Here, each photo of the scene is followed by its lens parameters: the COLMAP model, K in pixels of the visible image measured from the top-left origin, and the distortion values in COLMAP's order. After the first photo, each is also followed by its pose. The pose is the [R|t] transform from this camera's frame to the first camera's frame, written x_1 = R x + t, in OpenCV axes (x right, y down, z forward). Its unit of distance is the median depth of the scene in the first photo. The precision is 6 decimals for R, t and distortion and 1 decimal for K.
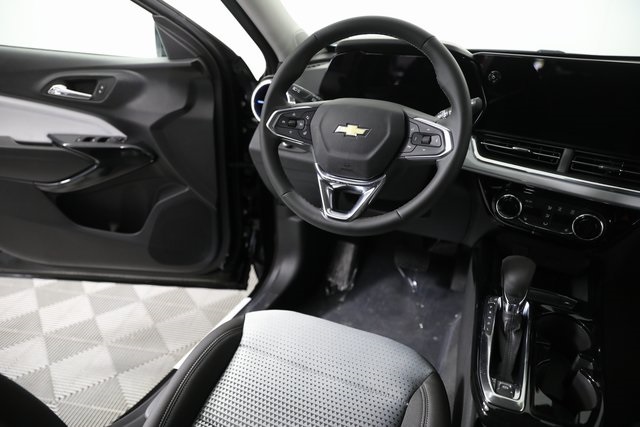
lens RADIAL K [[435.2, 0, 317.8], [0, 435.2, 214.7], [0, 0, 1]] dist [-0.099404, 0.067638]
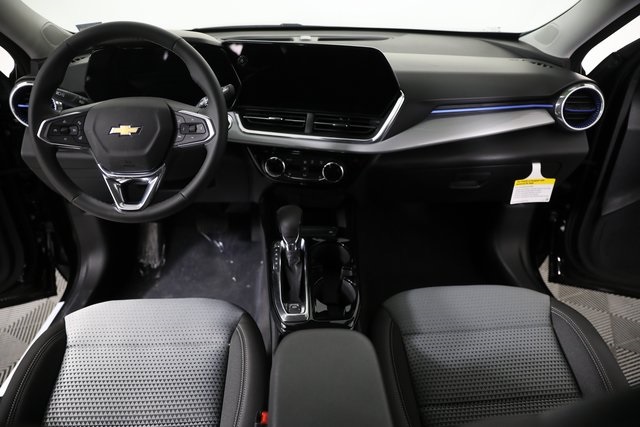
lens RADIAL K [[435.2, 0, 318.1], [0, 435.2, 213.2], [0, 0, 1]] dist [-0.099404, 0.067638]
pose [[0.882613, -0.232977, 0.408308, 0.017532], [0.193159, 0.971579, 0.136834, -0.038349], [-0.428583, -0.041903, 0.902530, -0.188507]]
